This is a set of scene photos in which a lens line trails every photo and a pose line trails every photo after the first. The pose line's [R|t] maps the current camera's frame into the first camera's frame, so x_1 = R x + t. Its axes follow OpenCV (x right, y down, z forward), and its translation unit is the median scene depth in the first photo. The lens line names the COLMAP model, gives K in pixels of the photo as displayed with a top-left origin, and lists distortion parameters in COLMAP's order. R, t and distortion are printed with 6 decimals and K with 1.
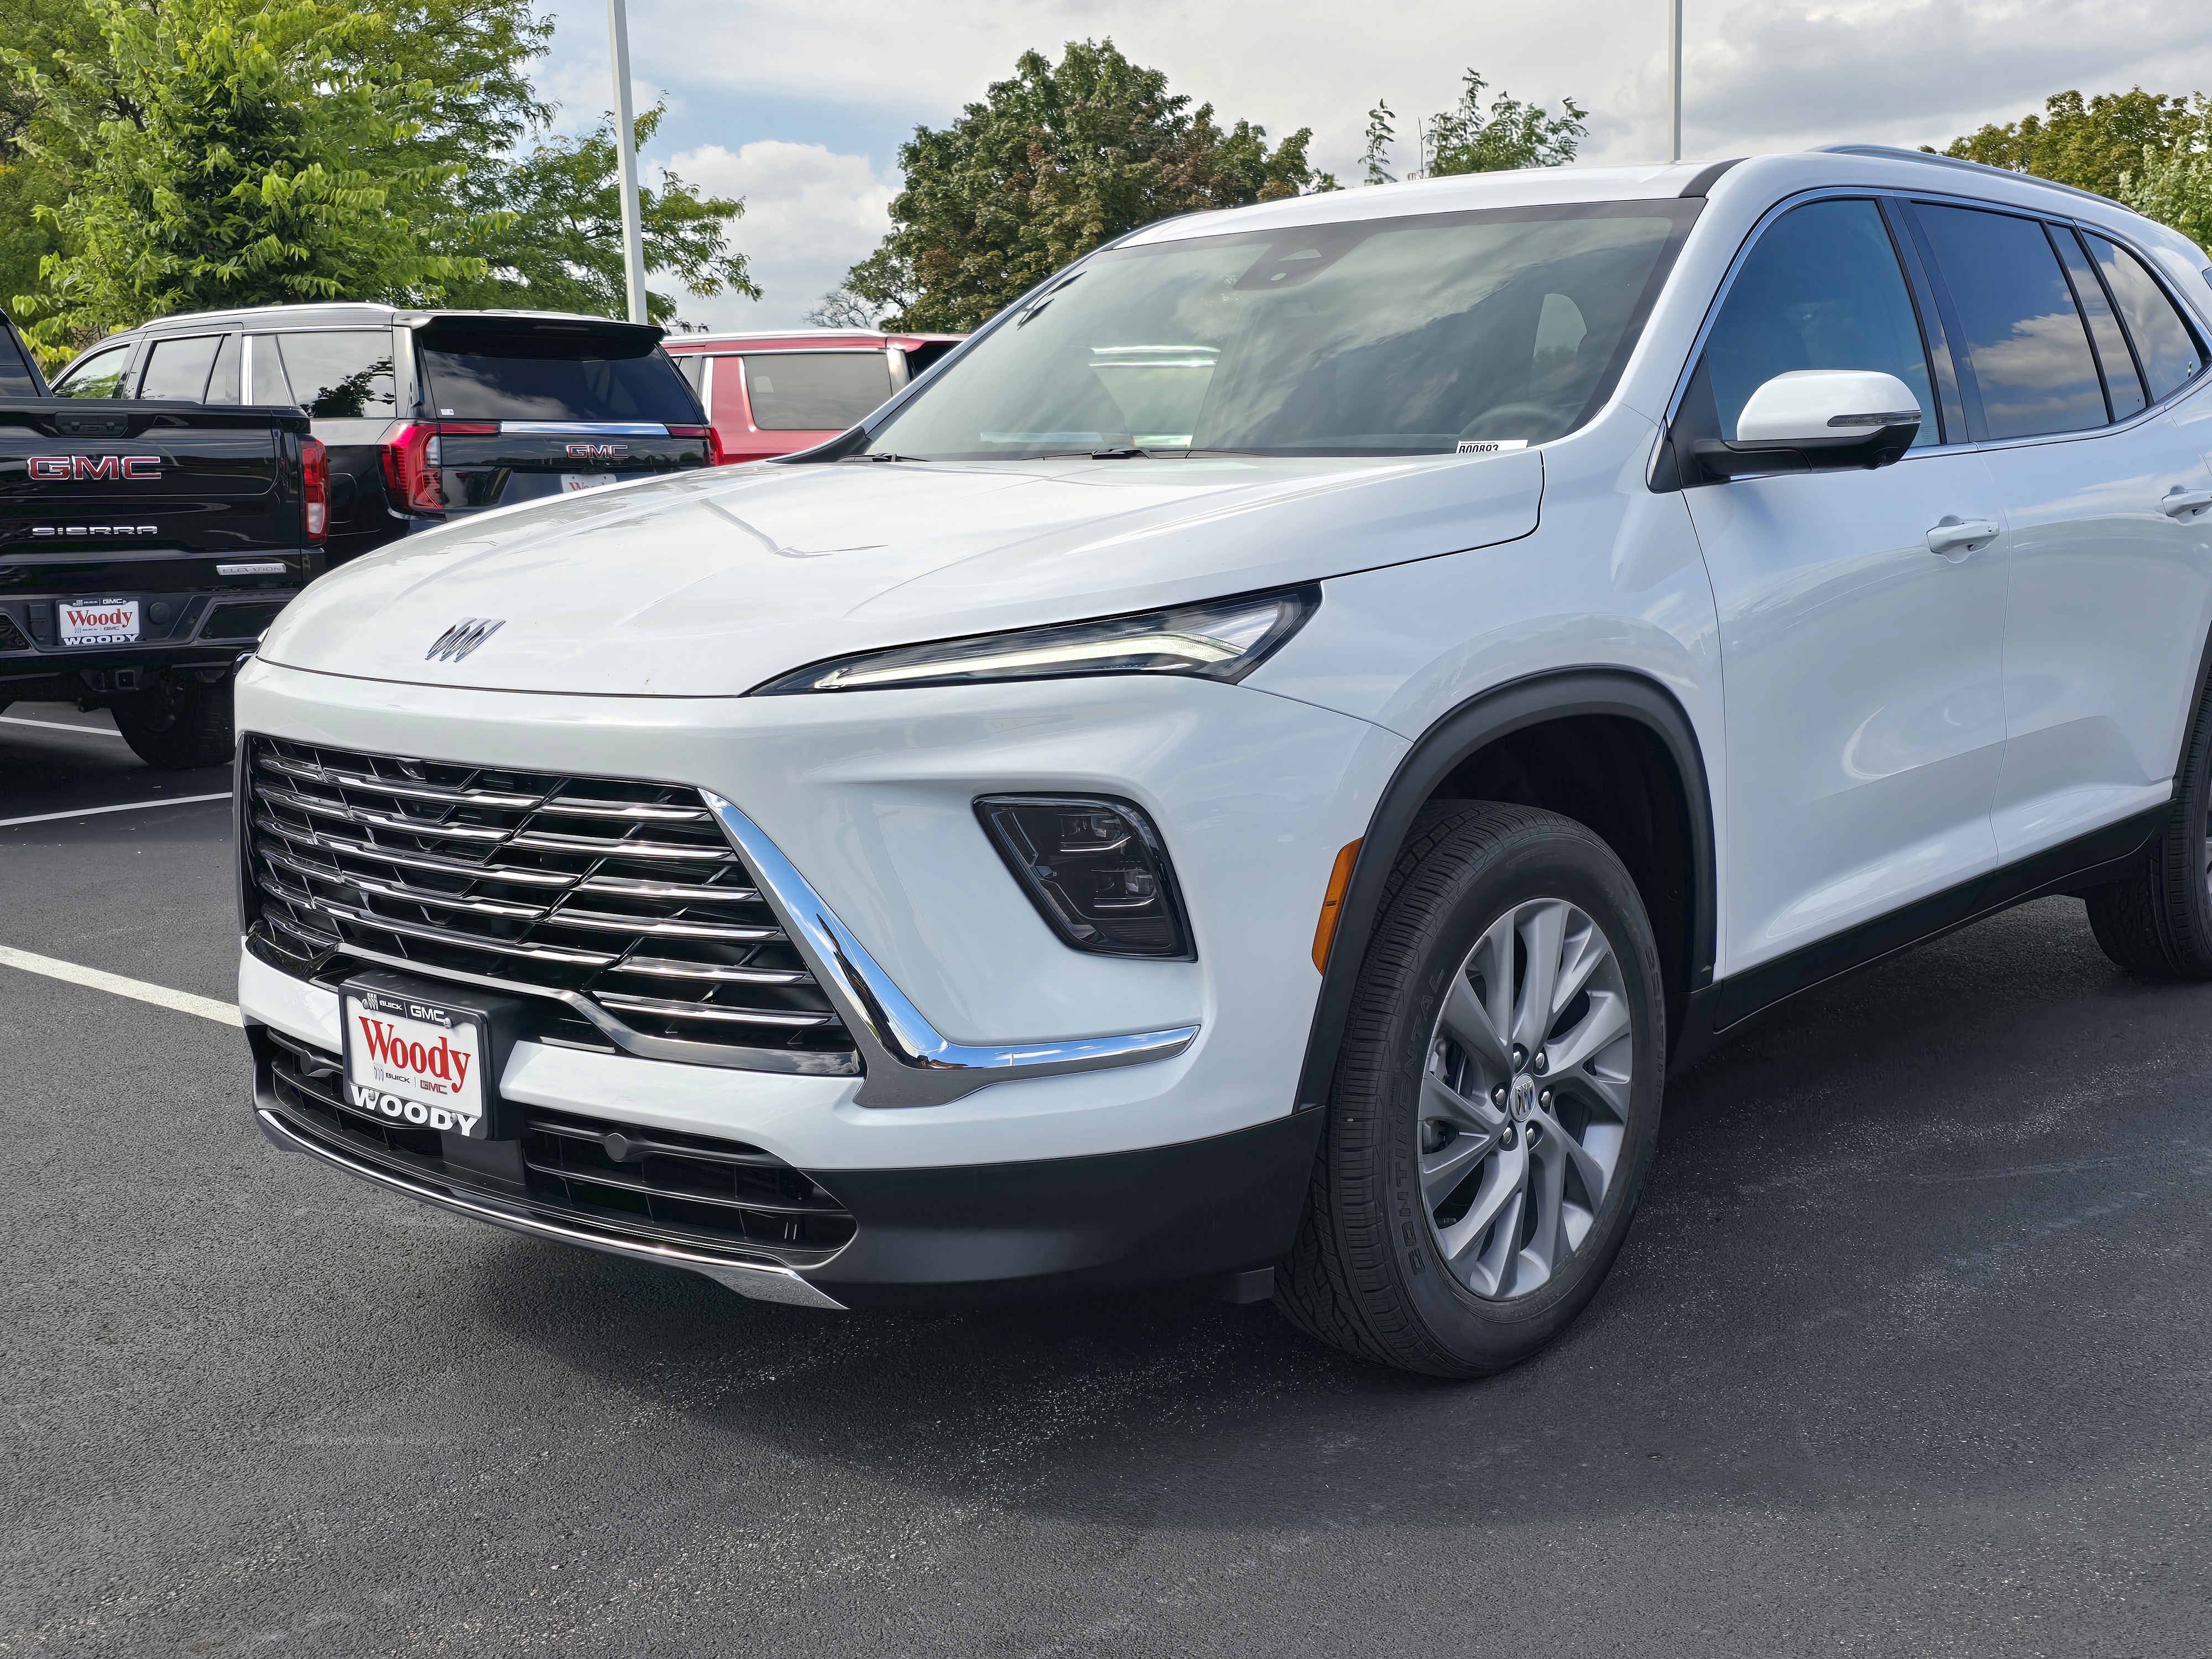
lens RADIAL K [[2830.7, 0, 1106.0], [0, 2830.7, 829.5], [0, 0, 1]] dist [0.092181, -0.061856]
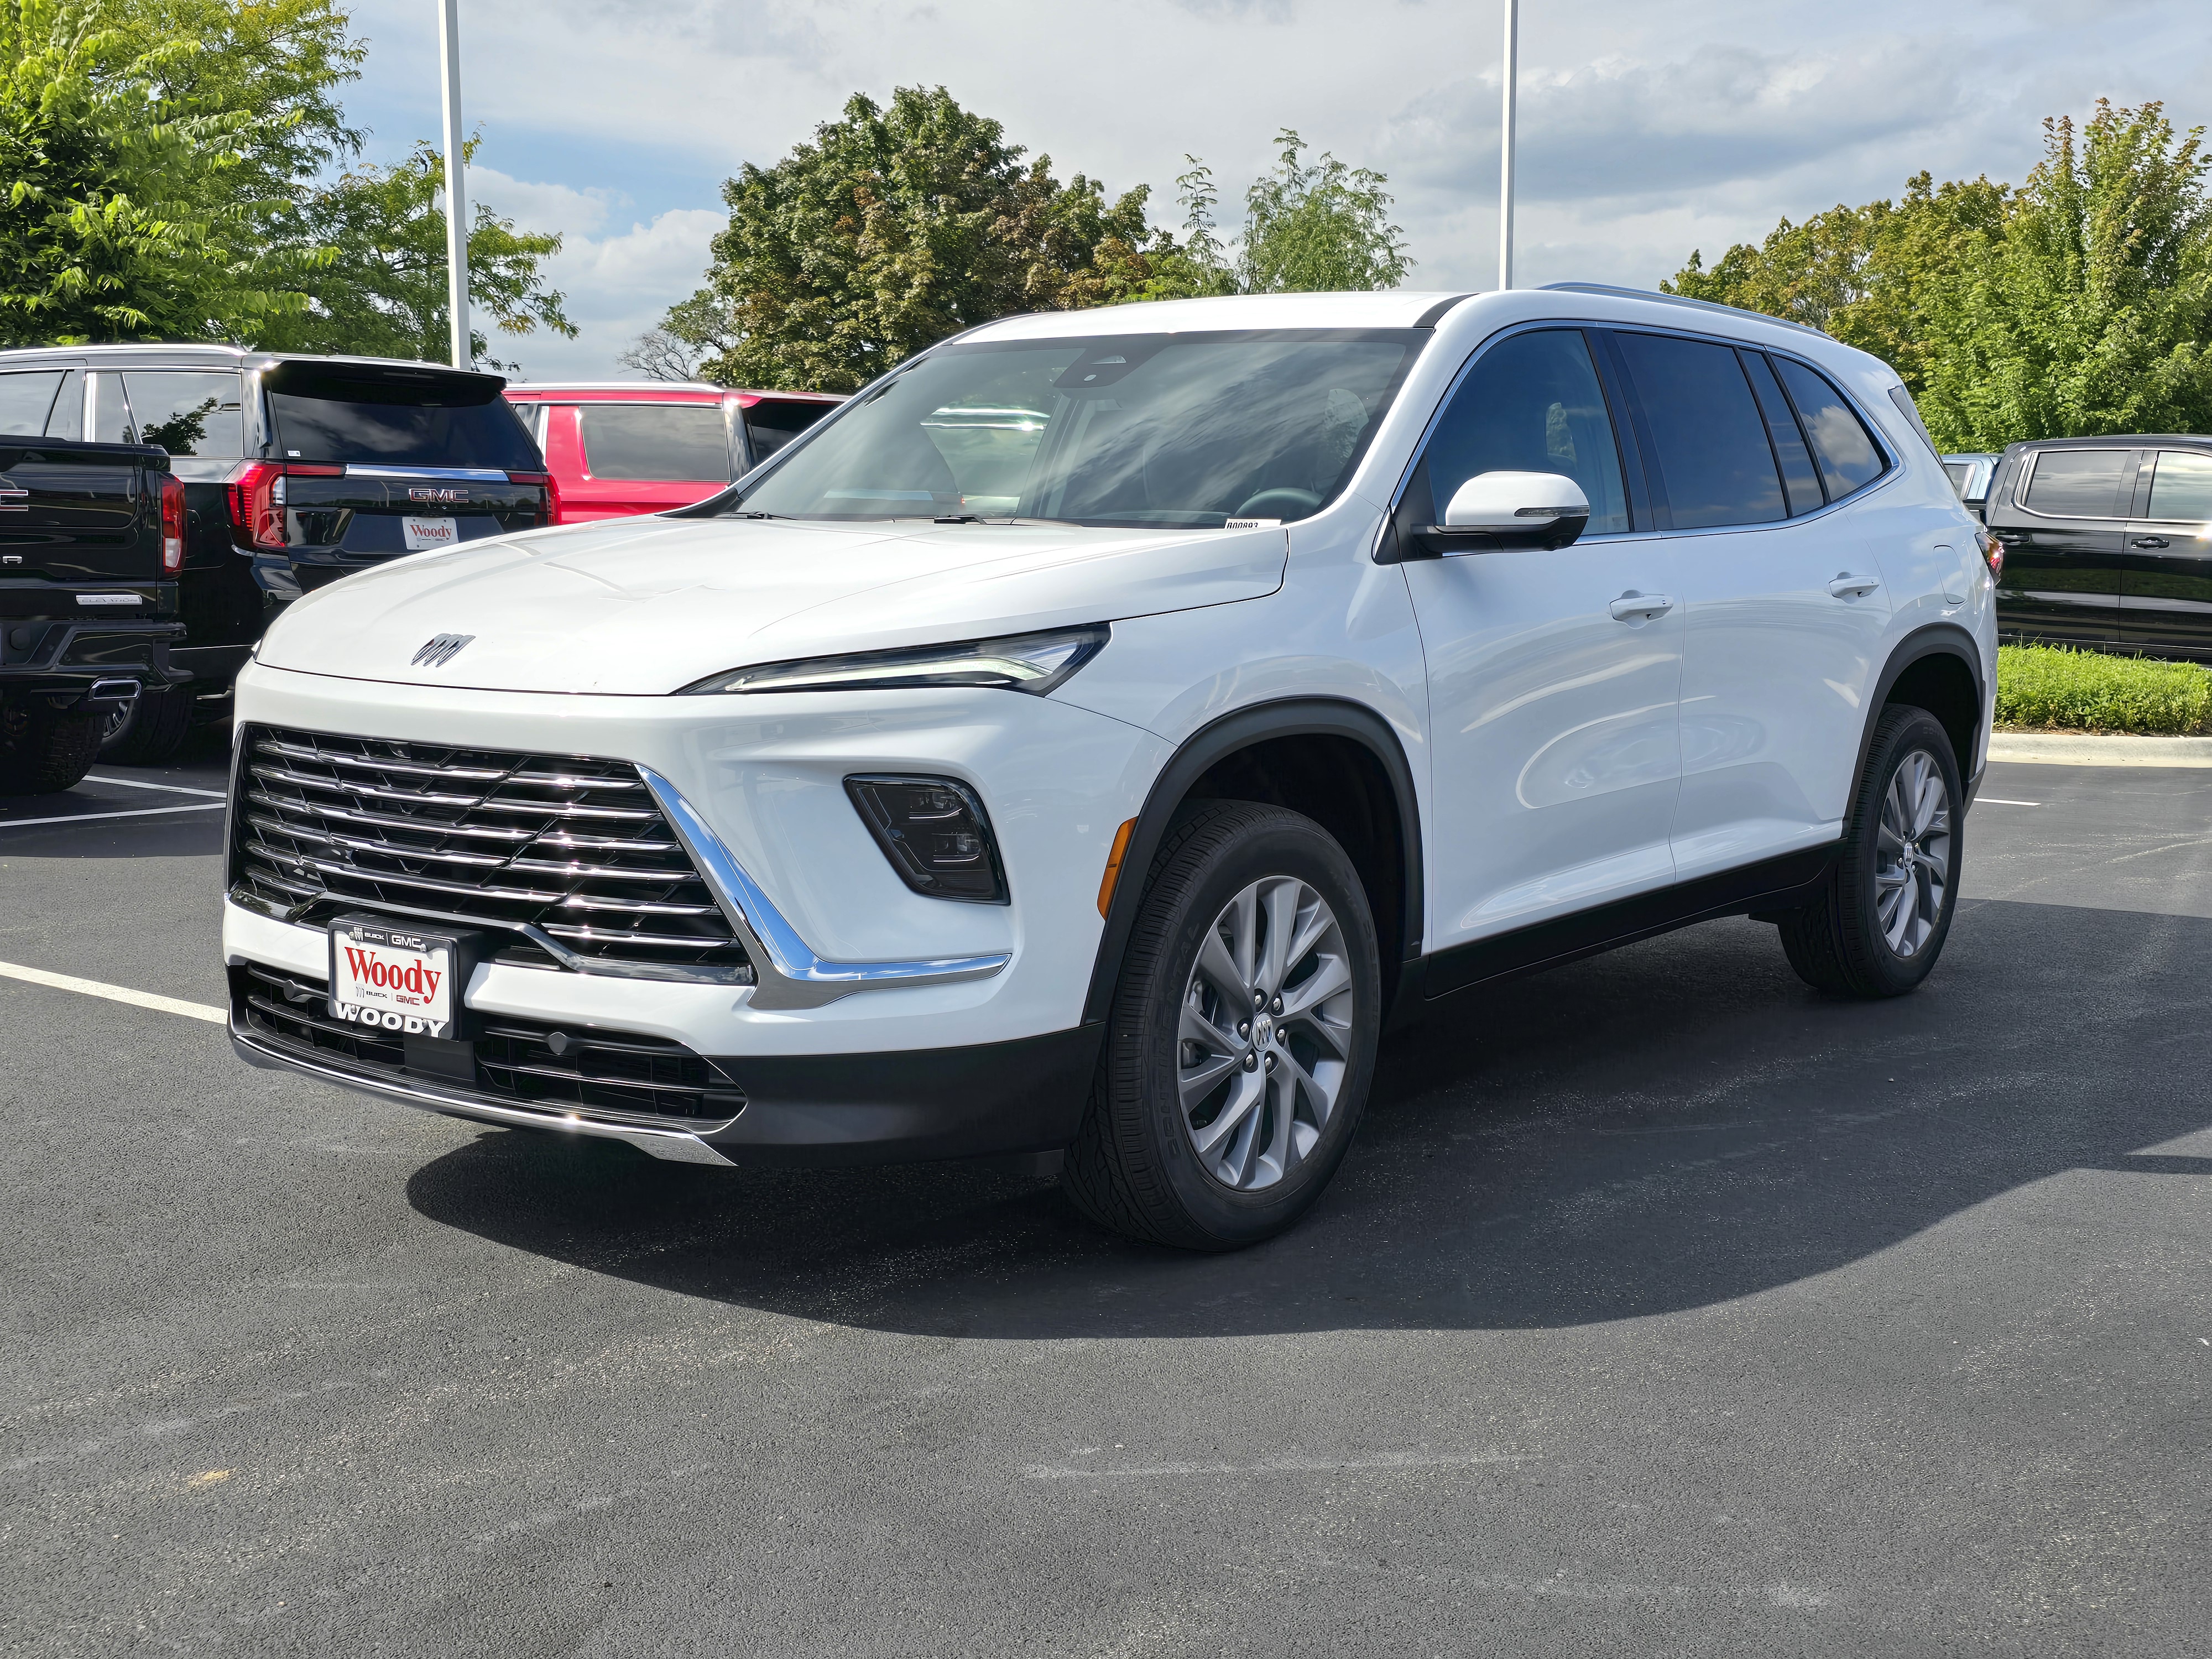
lens RADIAL K [[3238.2, 0, 1106.0], [0, 3238.2, 829.5], [0, 0, 1]] dist [0.169304, -0.782794]
pose [[0.998028, 0.023865, 0.058063, -0.009852], [-0.021927, 0.999189, -0.033783, 0.050859], [-0.058822, 0.032443, 0.997741, -0.427436]]
